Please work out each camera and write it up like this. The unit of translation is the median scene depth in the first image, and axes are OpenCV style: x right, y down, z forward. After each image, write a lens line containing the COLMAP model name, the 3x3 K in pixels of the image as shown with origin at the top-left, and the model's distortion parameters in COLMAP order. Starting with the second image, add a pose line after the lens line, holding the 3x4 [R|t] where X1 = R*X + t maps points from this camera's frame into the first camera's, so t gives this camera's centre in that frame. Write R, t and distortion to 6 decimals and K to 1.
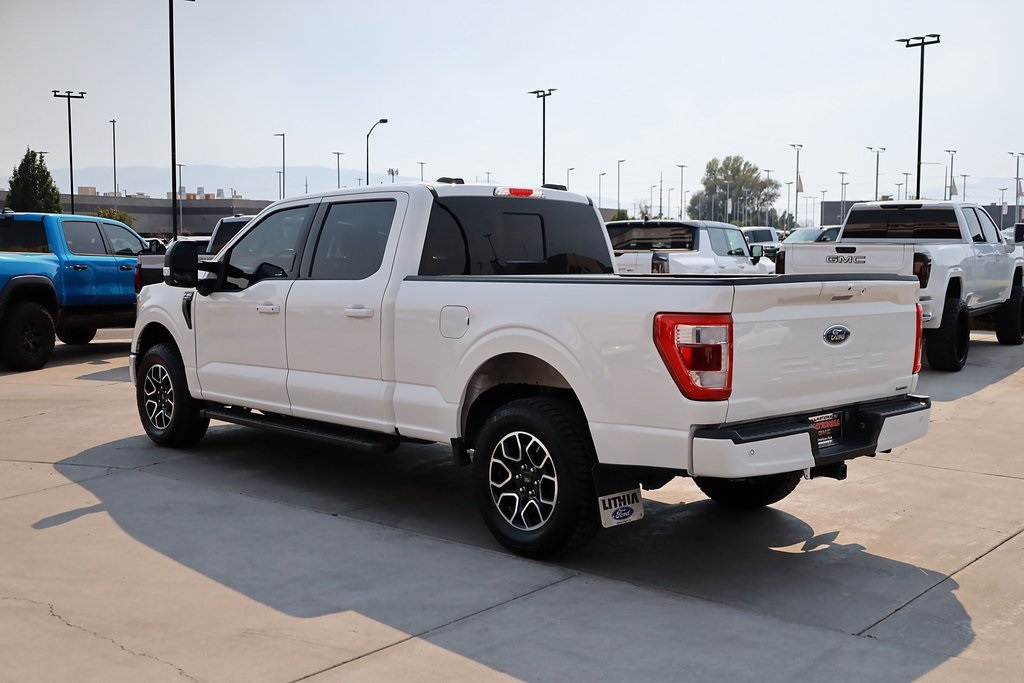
lens RADIAL K [[1150.5, 0, 508.4], [0, 1150.5, 339.8], [0, 0, 1]] dist [0.029792, 0.000000]
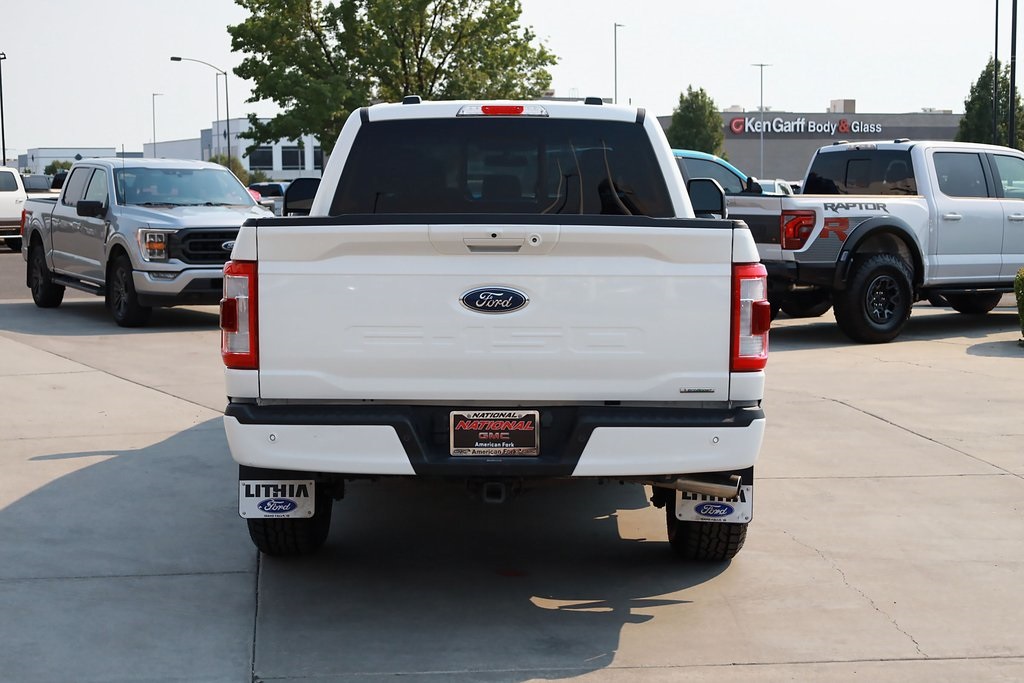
lens RADIAL K [[1606.0, 0, 511.9], [0, 1606.0, 336.6], [0, 0, 1]] dist [-0.008123, 0.000000]
pose [[0.708257, 0.059443, -0.703448, 0.708306], [-0.050702, 0.998159, 0.033299, -0.010950], [0.704132, 0.012082, 0.709966, 0.214445]]
